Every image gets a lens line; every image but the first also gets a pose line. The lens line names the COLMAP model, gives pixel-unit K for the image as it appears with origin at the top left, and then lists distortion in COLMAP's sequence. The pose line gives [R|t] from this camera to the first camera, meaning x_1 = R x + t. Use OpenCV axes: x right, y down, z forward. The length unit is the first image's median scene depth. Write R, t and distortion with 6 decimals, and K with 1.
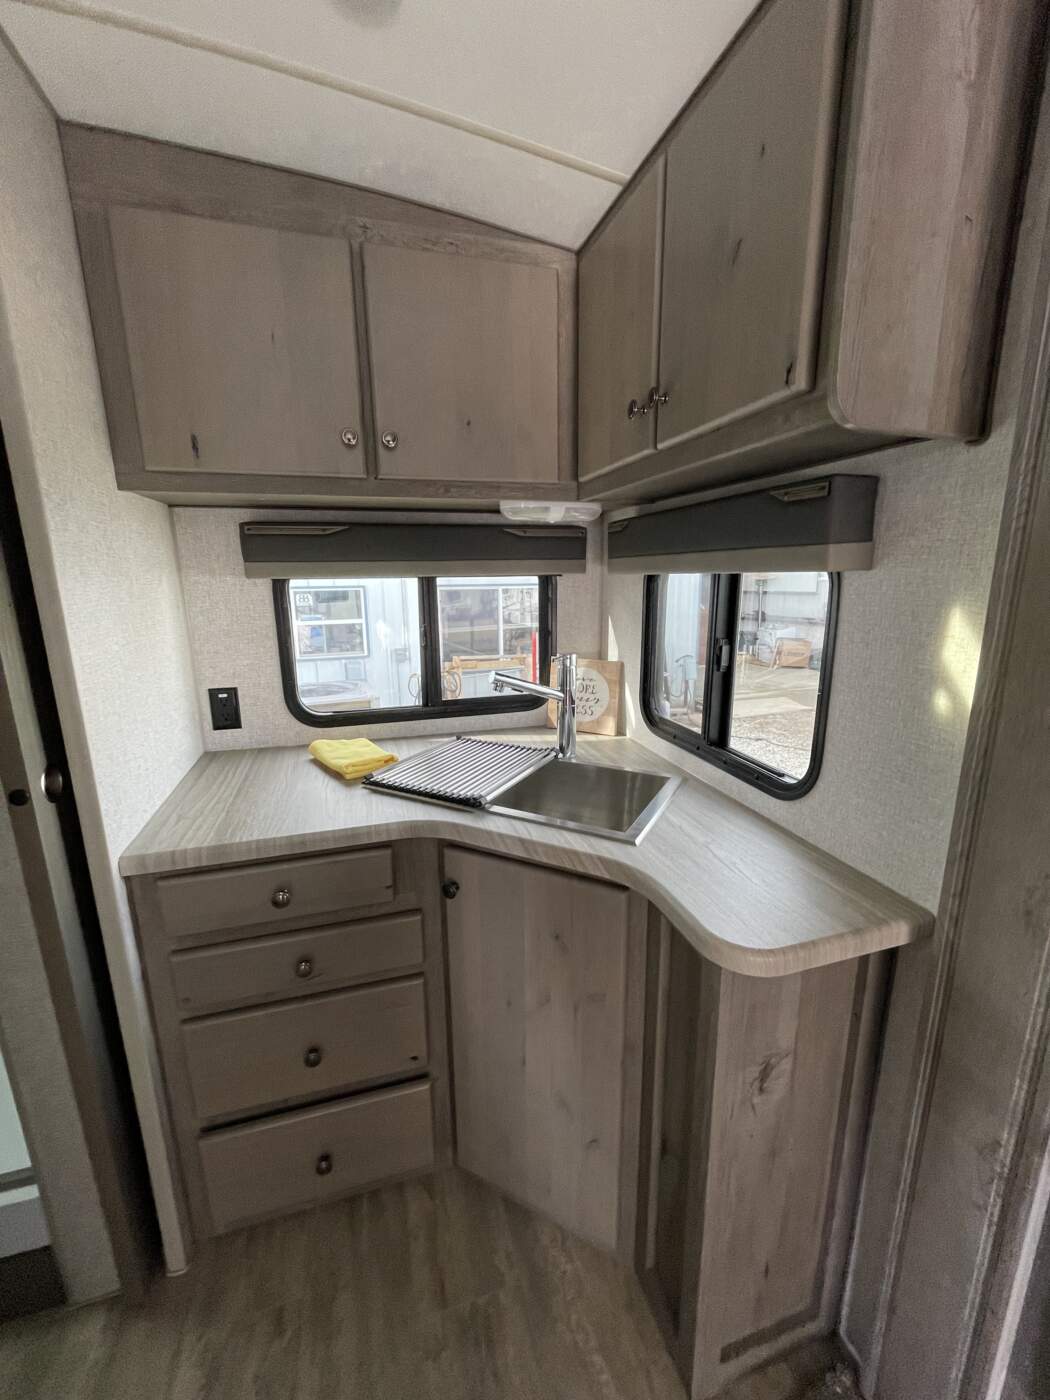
lens RADIAL K [[563.3, 0, 528.0], [0, 563.3, 699.4], [0, 0, 1]] dist [-0.003215, -0.000040]
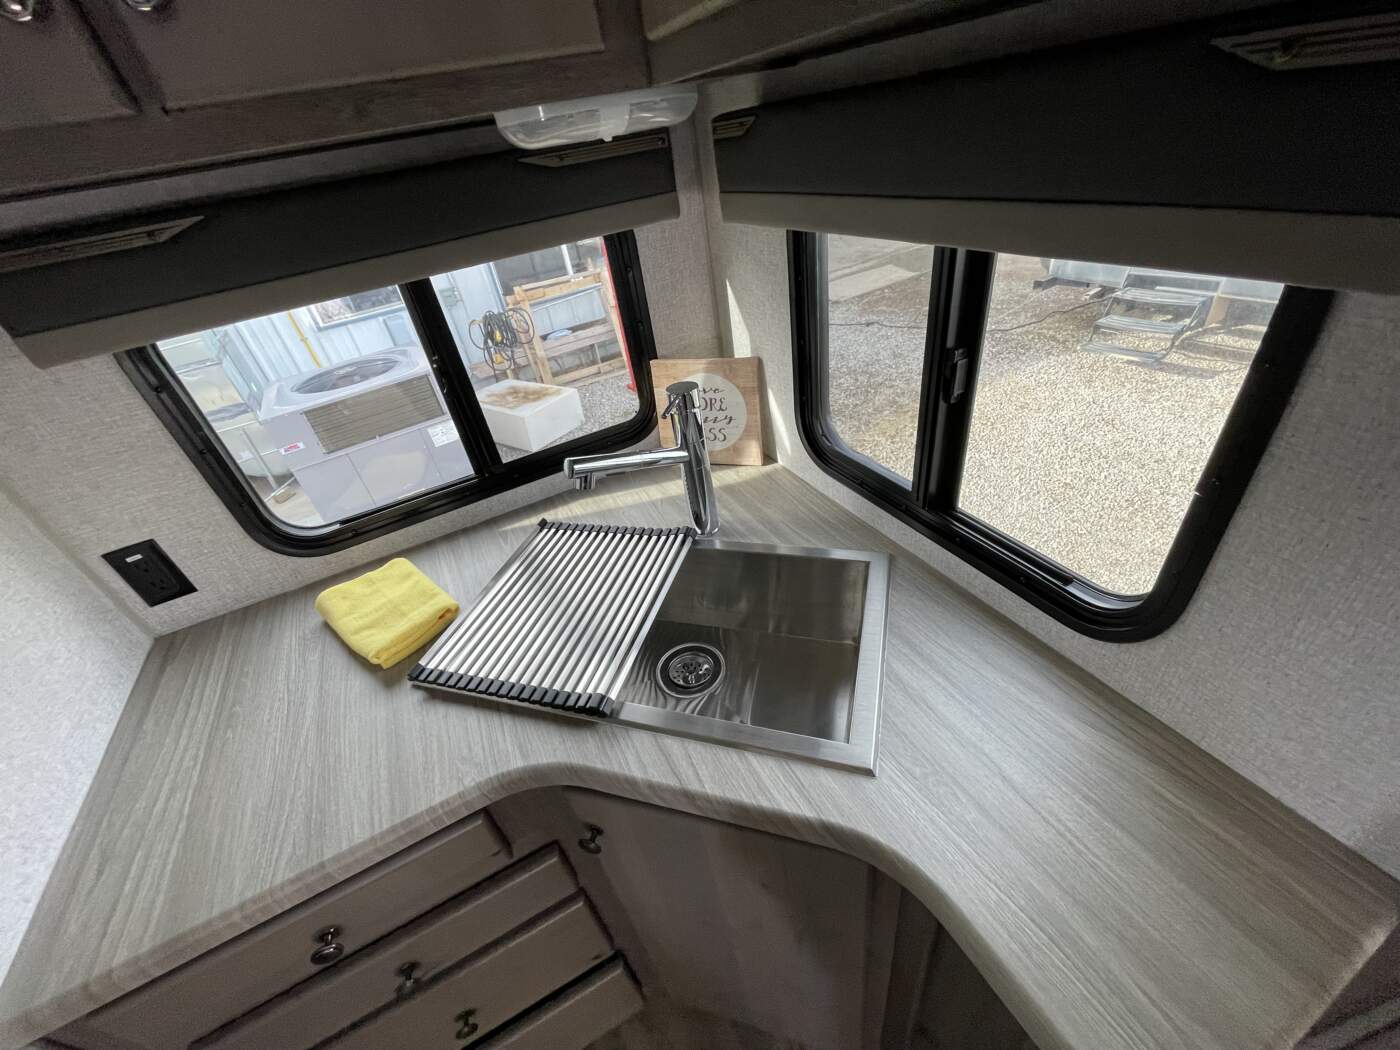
lens RADIAL K [[563.3, 0, 701.6], [0, 563.3, 521.4], [0, 0, 1]] dist [-0.003215, -0.000040]
pose [[0.974740, -0.210681, 0.074131, 0.016213], [0.167539, 0.909230, 0.381094, -0.195546], [-0.147692, -0.359047, 0.921560, 0.425519]]
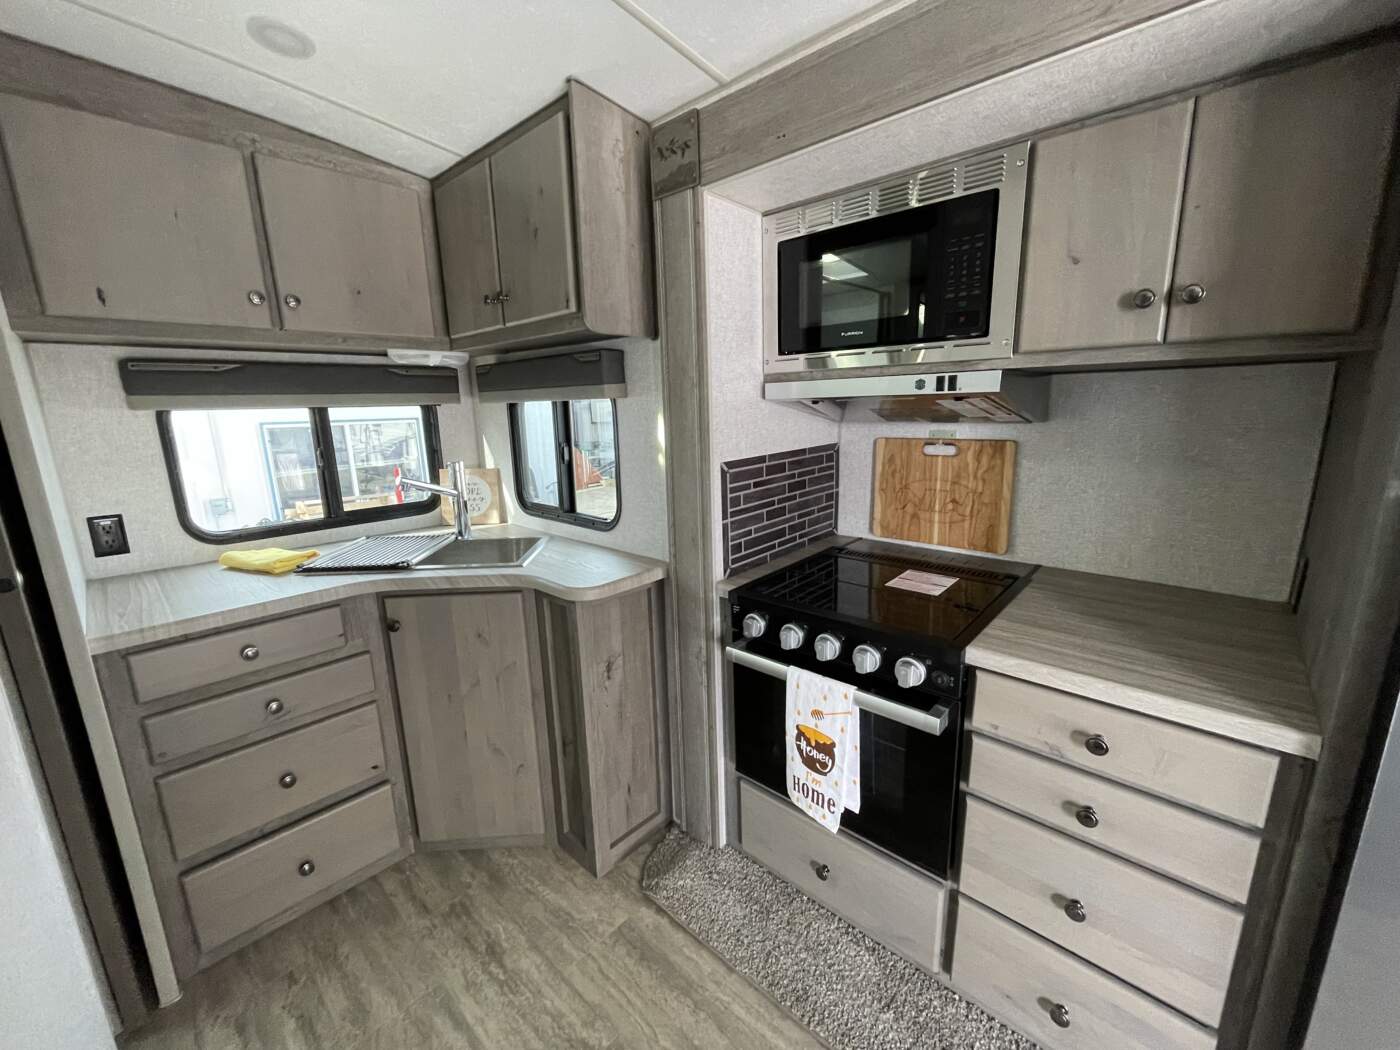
lens RADIAL K [[563.3, 0, 703.3], [0, 563.3, 525.8], [0, 0, 1]] dist [-0.003215, -0.000040]
pose [[0.862363, -0.116446, 0.492717, -0.113796], [0.122537, 0.992262, 0.020038, 0.131497], [-0.491238, 0.043097, 0.869959, -0.521763]]
